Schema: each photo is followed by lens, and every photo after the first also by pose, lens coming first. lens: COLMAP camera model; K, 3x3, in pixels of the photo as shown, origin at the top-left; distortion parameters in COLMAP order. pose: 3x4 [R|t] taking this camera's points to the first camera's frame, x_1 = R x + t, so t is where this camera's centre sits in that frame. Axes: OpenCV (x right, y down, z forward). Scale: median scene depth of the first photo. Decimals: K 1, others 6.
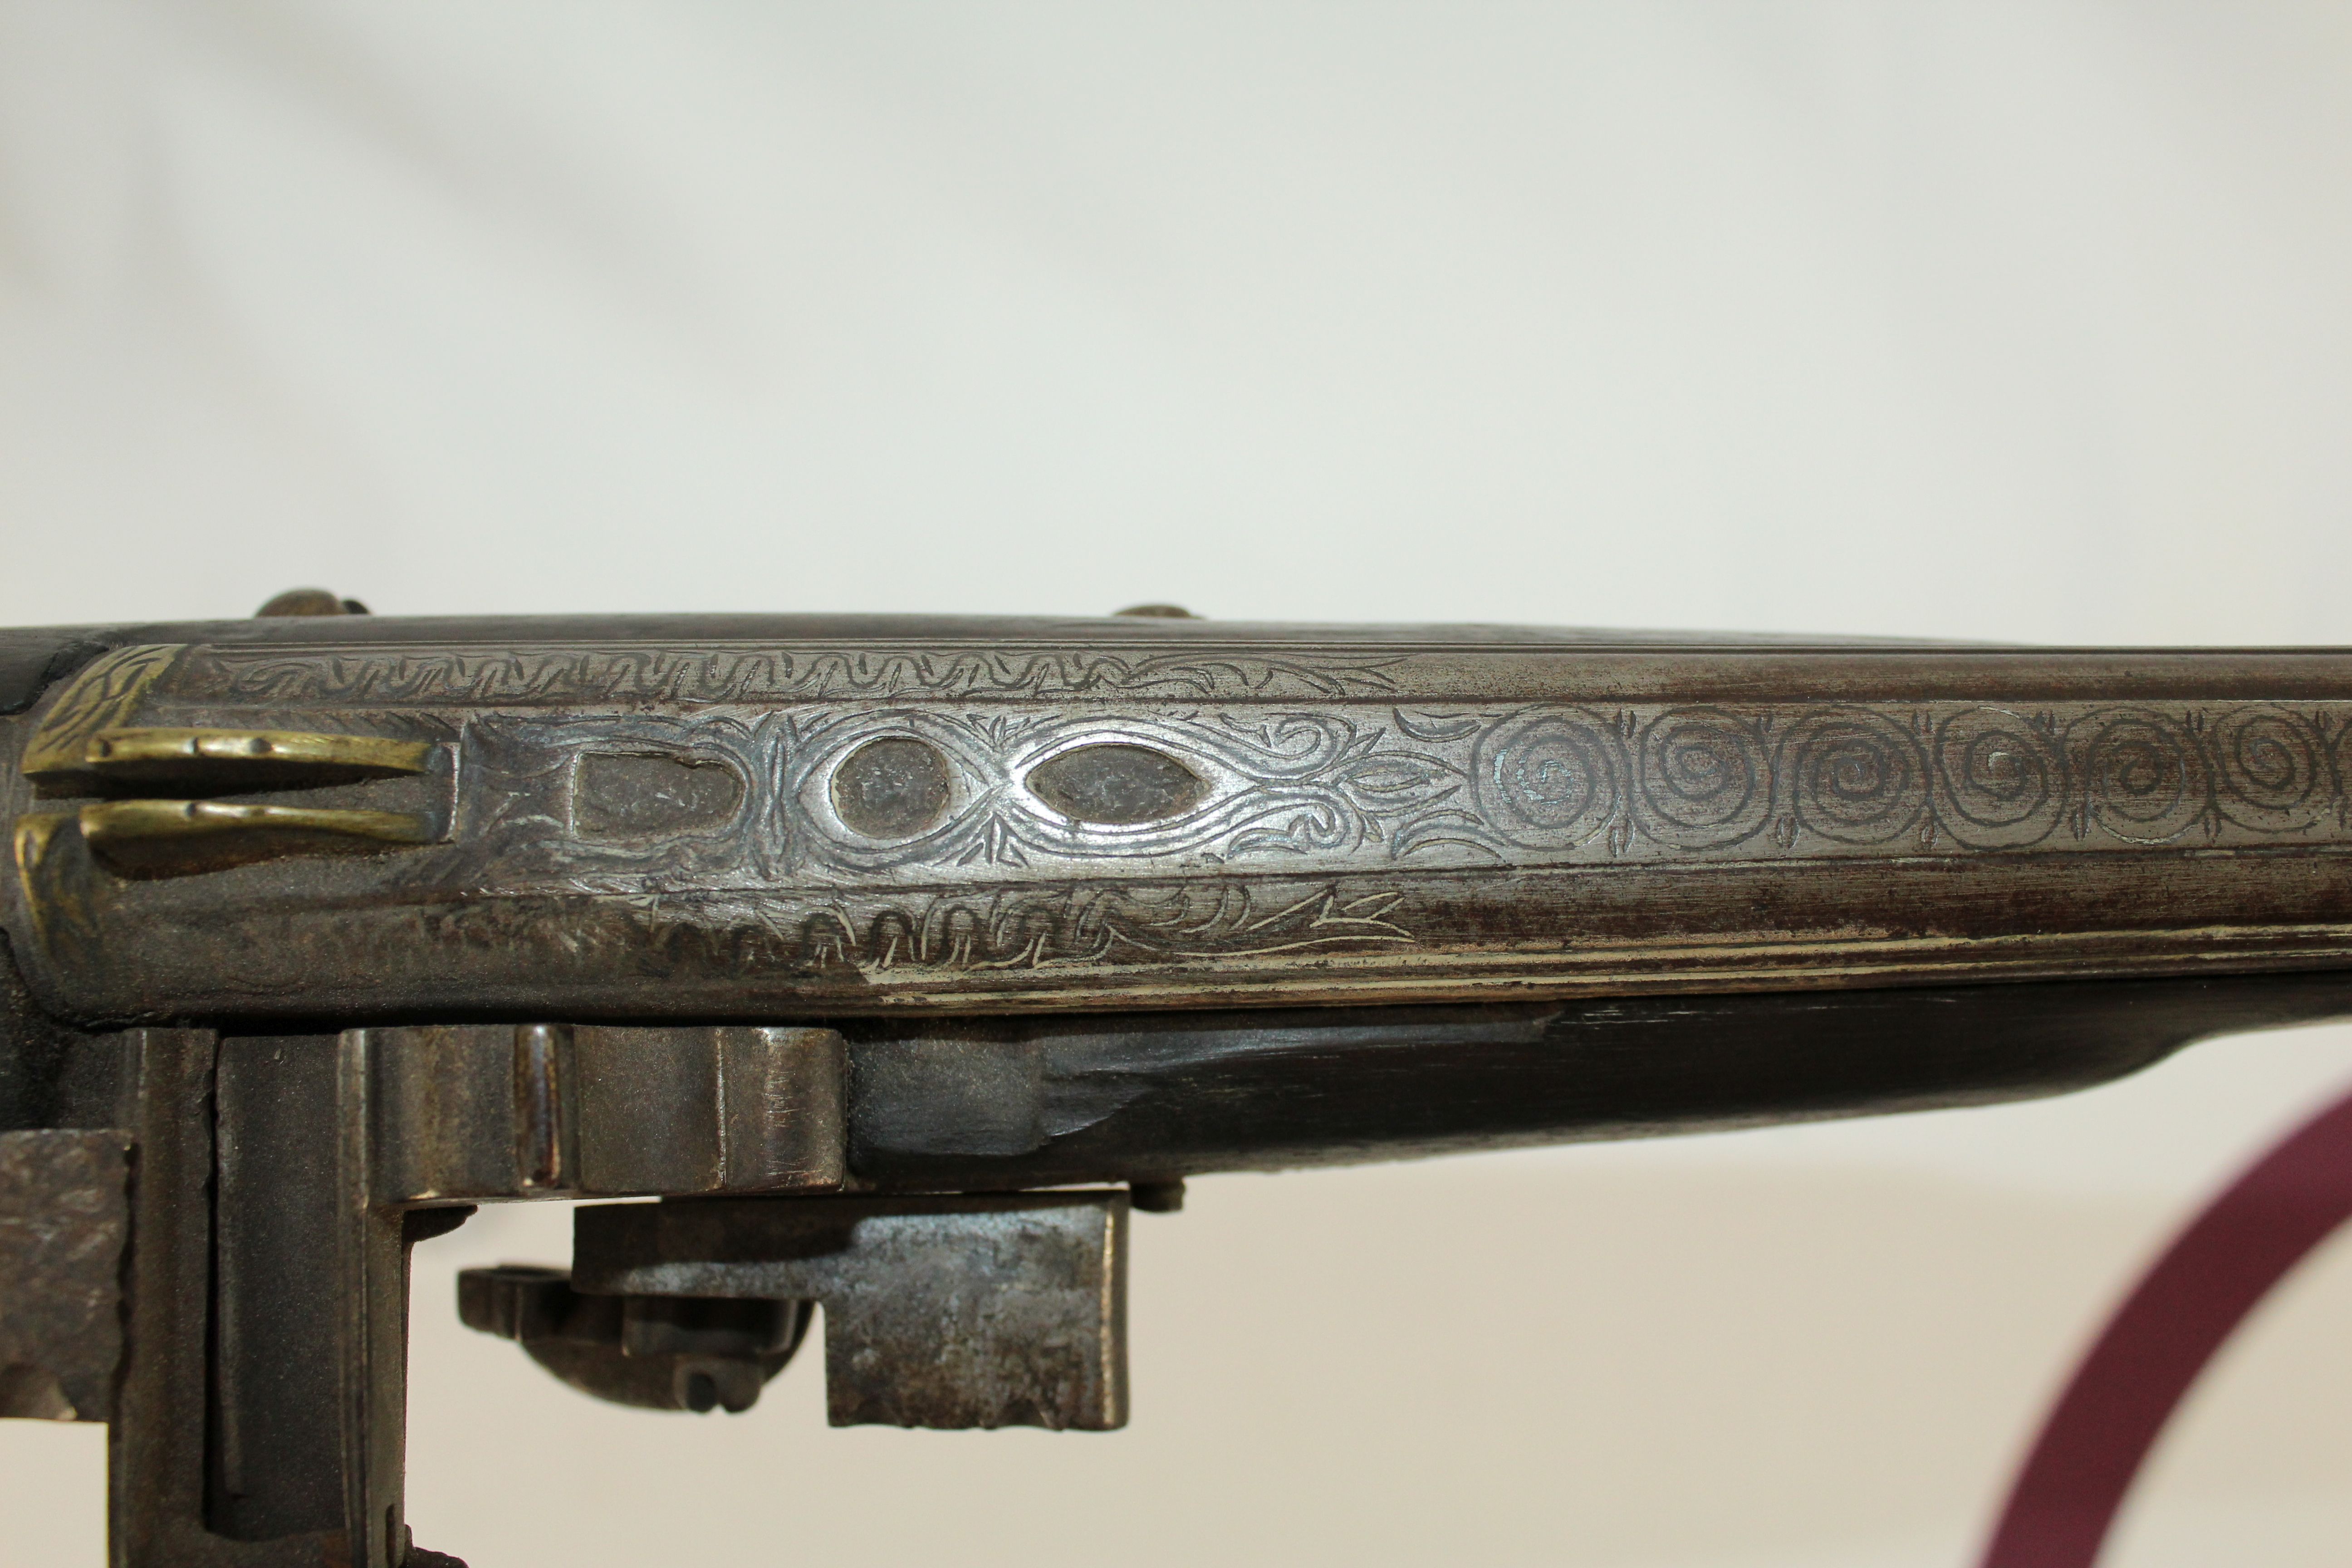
lens RADIAL K [[2146.8, 0, 1176.0], [0, 2146.8, 784.0], [0, 0, 1]] dist [-0.172186, 0.139238]
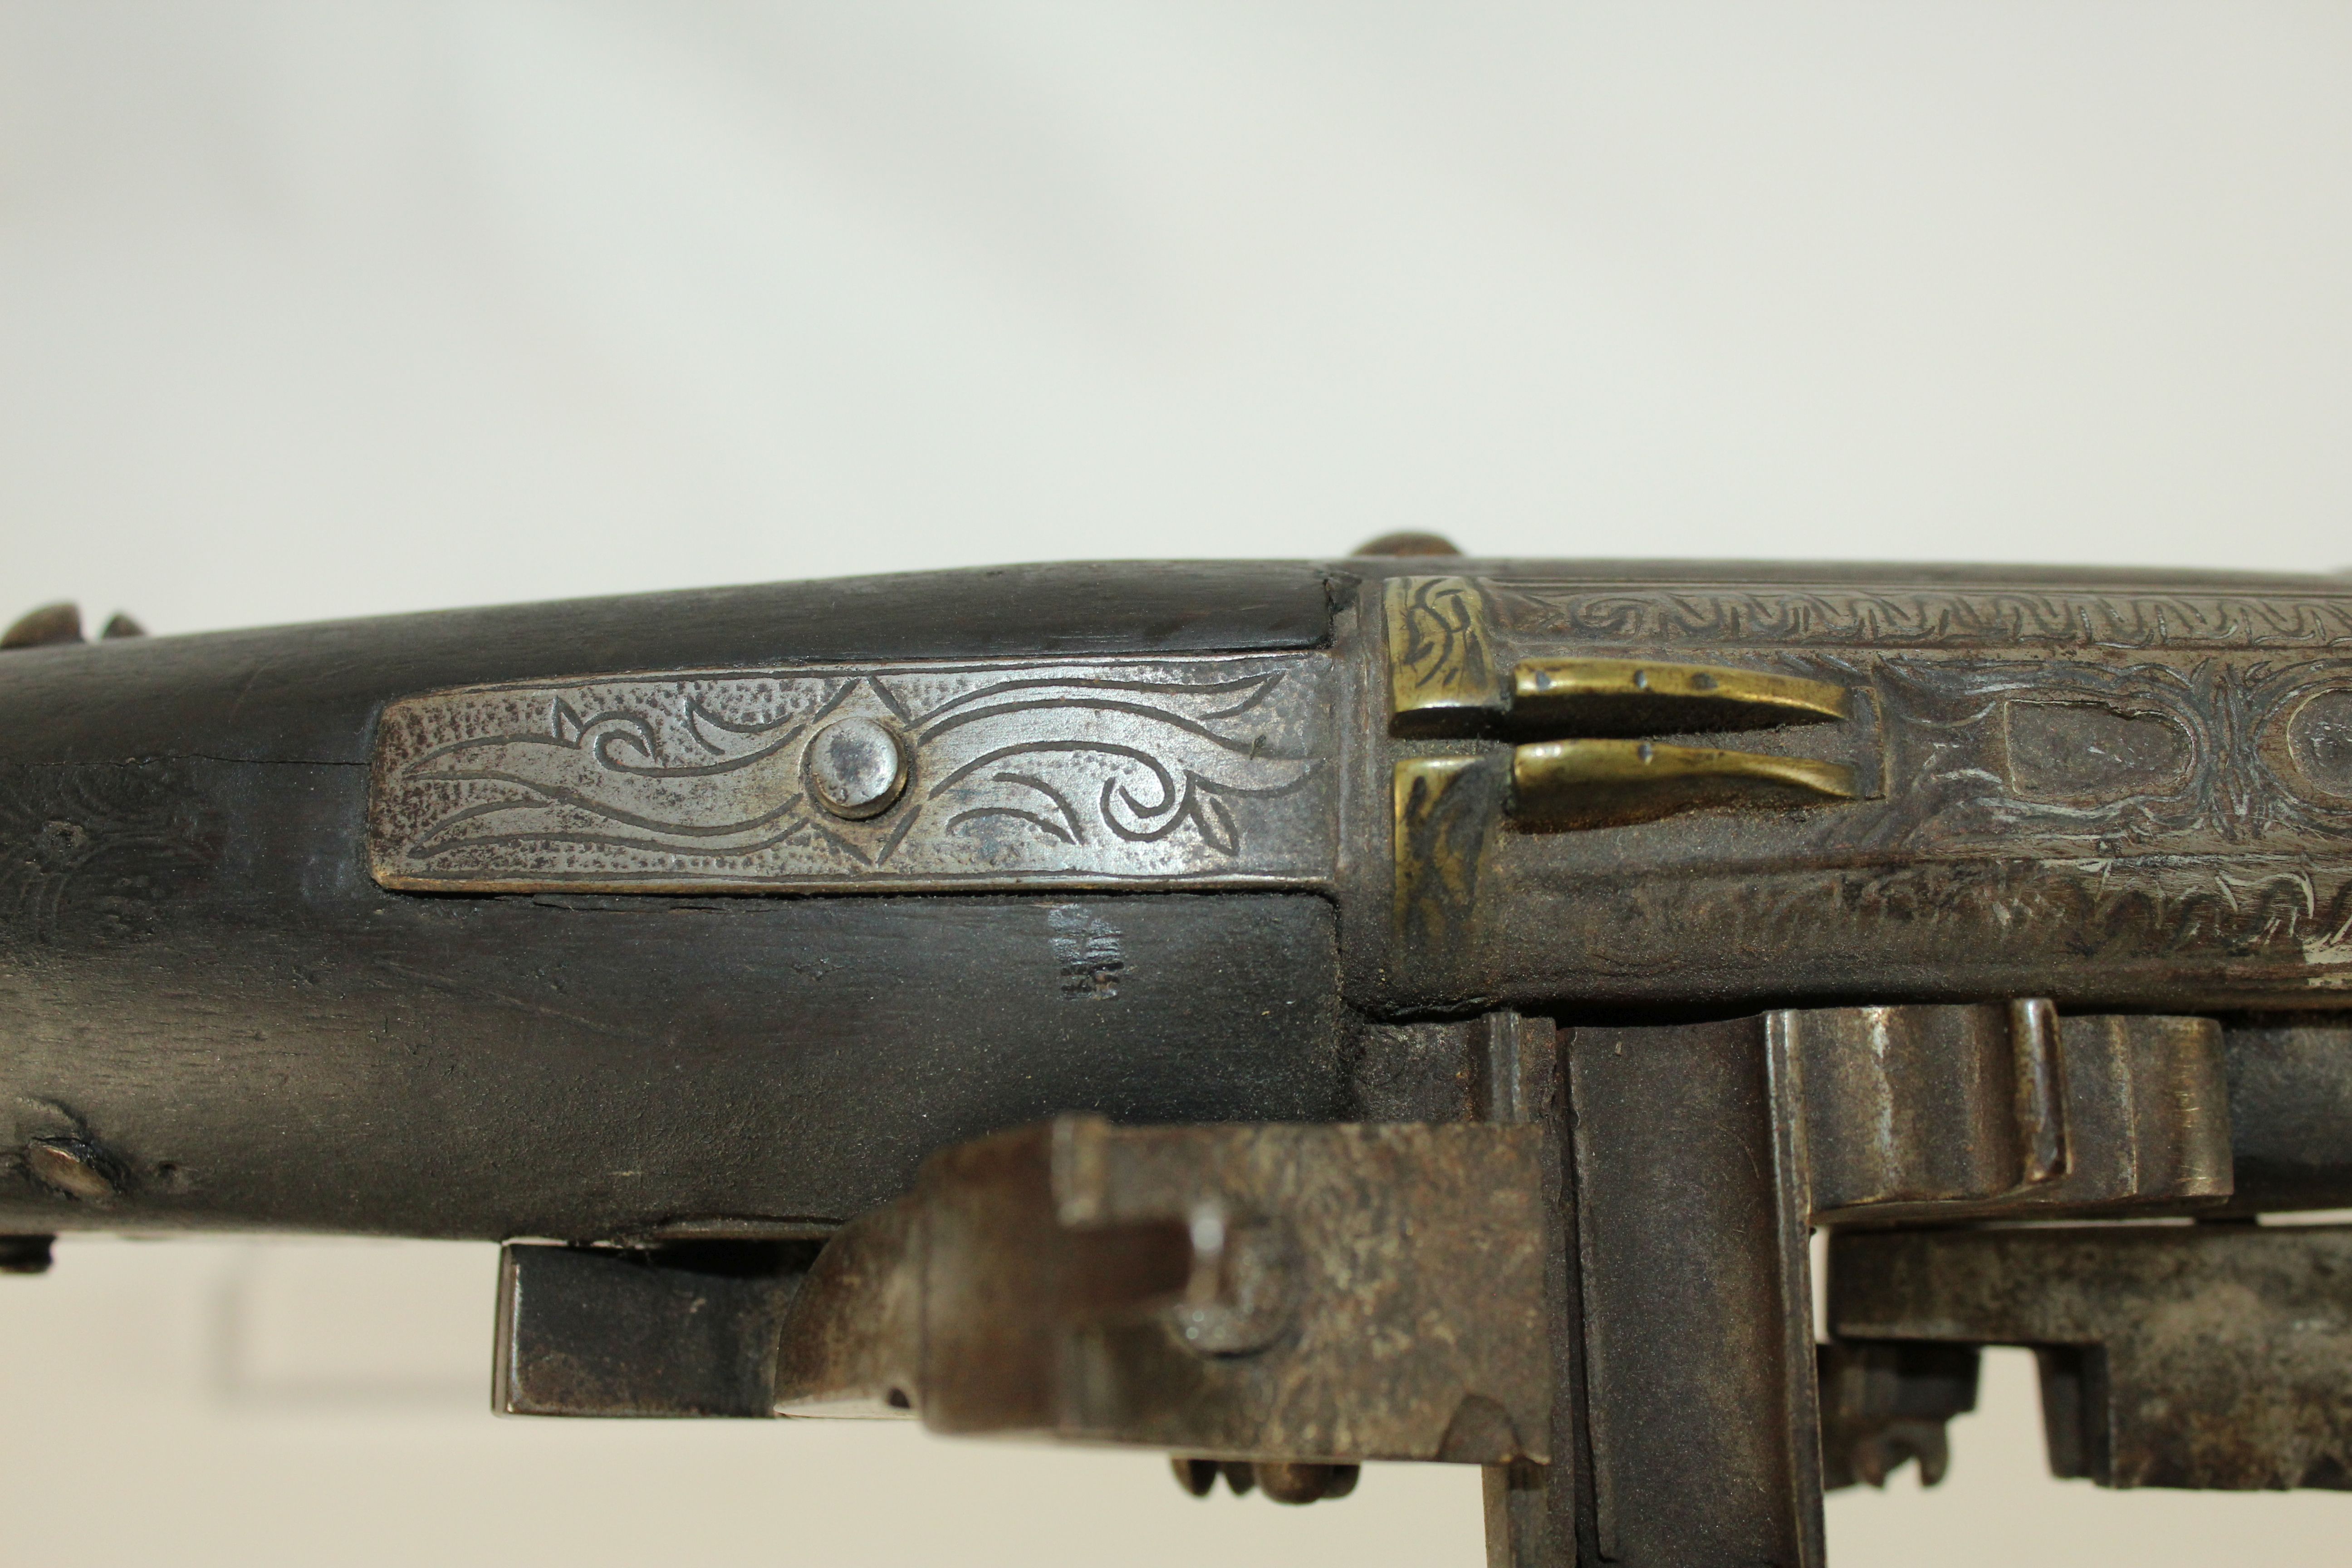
lens RADIAL K [[2668.1, 0, 1176.0], [0, 2668.1, 784.0], [0, 0, 1]] dist [-0.127102, 0.125527]
pose [[0.999948, 0.010192, 0.000170, -0.628708], [-0.010178, 0.999243, -0.037546, 0.065216], [-0.000553, 0.037543, 0.999295, -0.104042]]
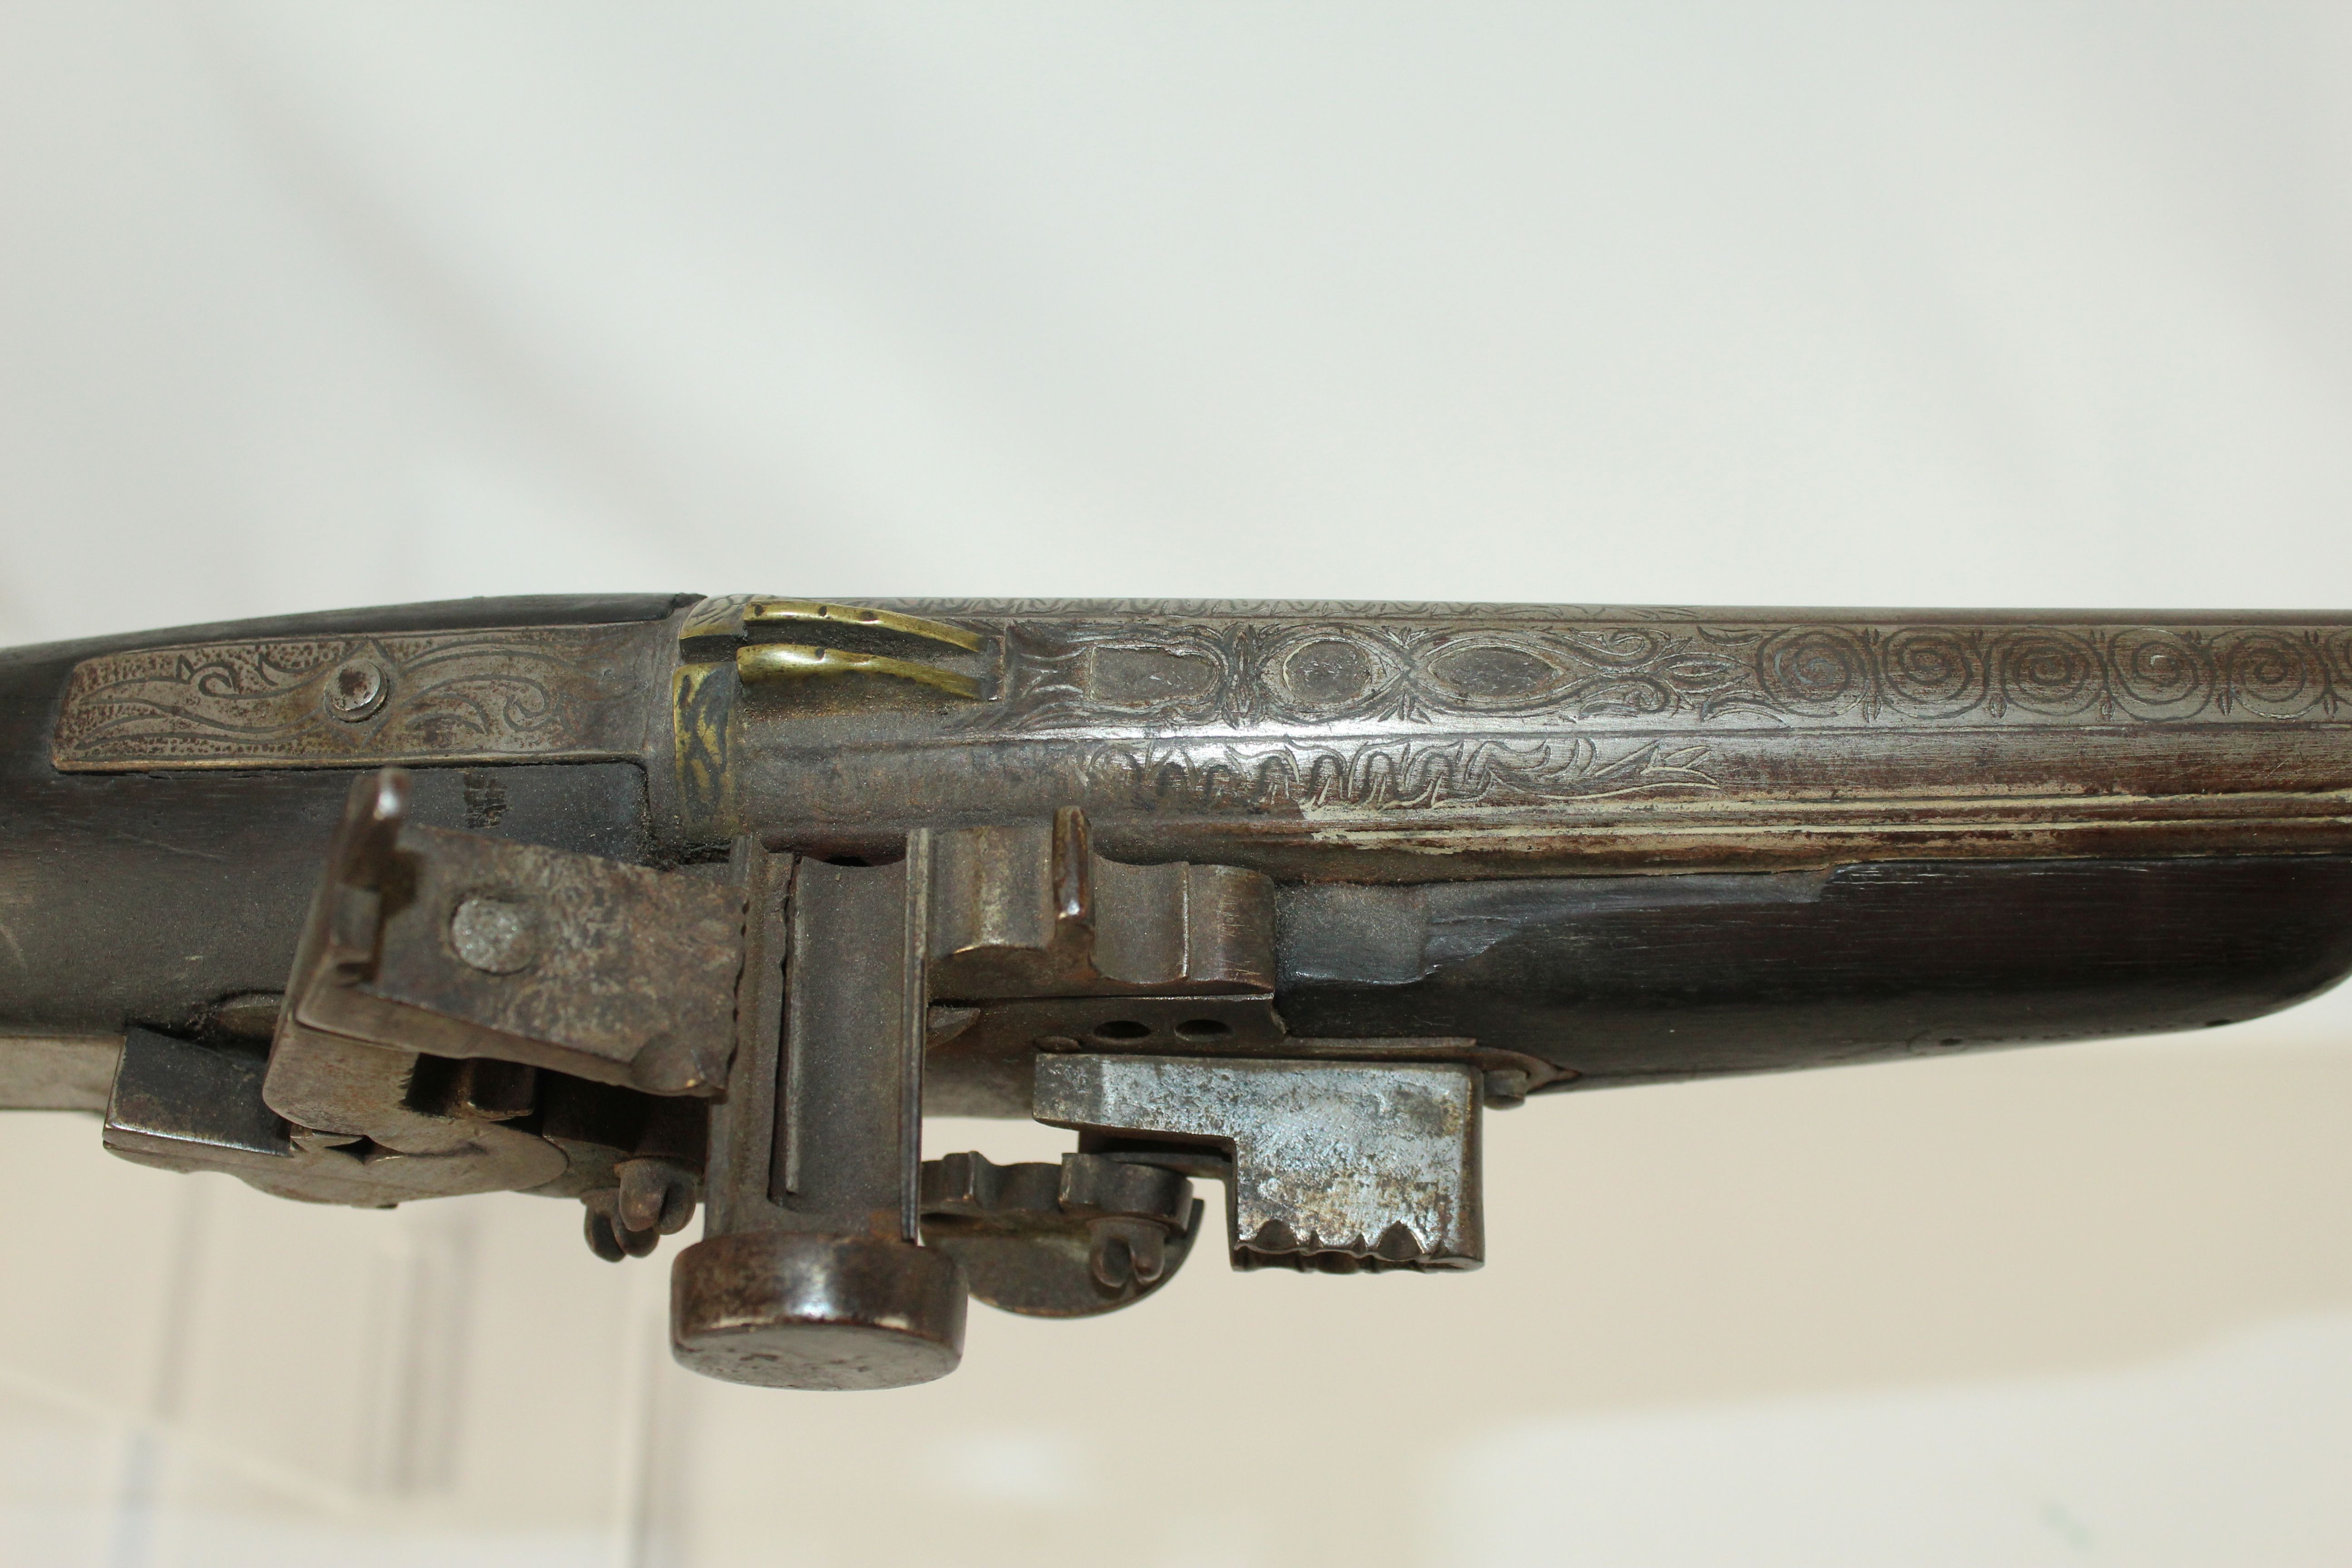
lens RADIAL K [[2668.1, 0, 1176.0], [0, 2668.1, 784.0], [0, 0, 1]] dist [-0.127102, 0.125527]
pose [[0.998464, 0.009952, -0.054499, -0.135818], [-0.024996, 0.958833, -0.282868, 0.547314], [0.049441, 0.283796, 0.957609, -0.596027]]
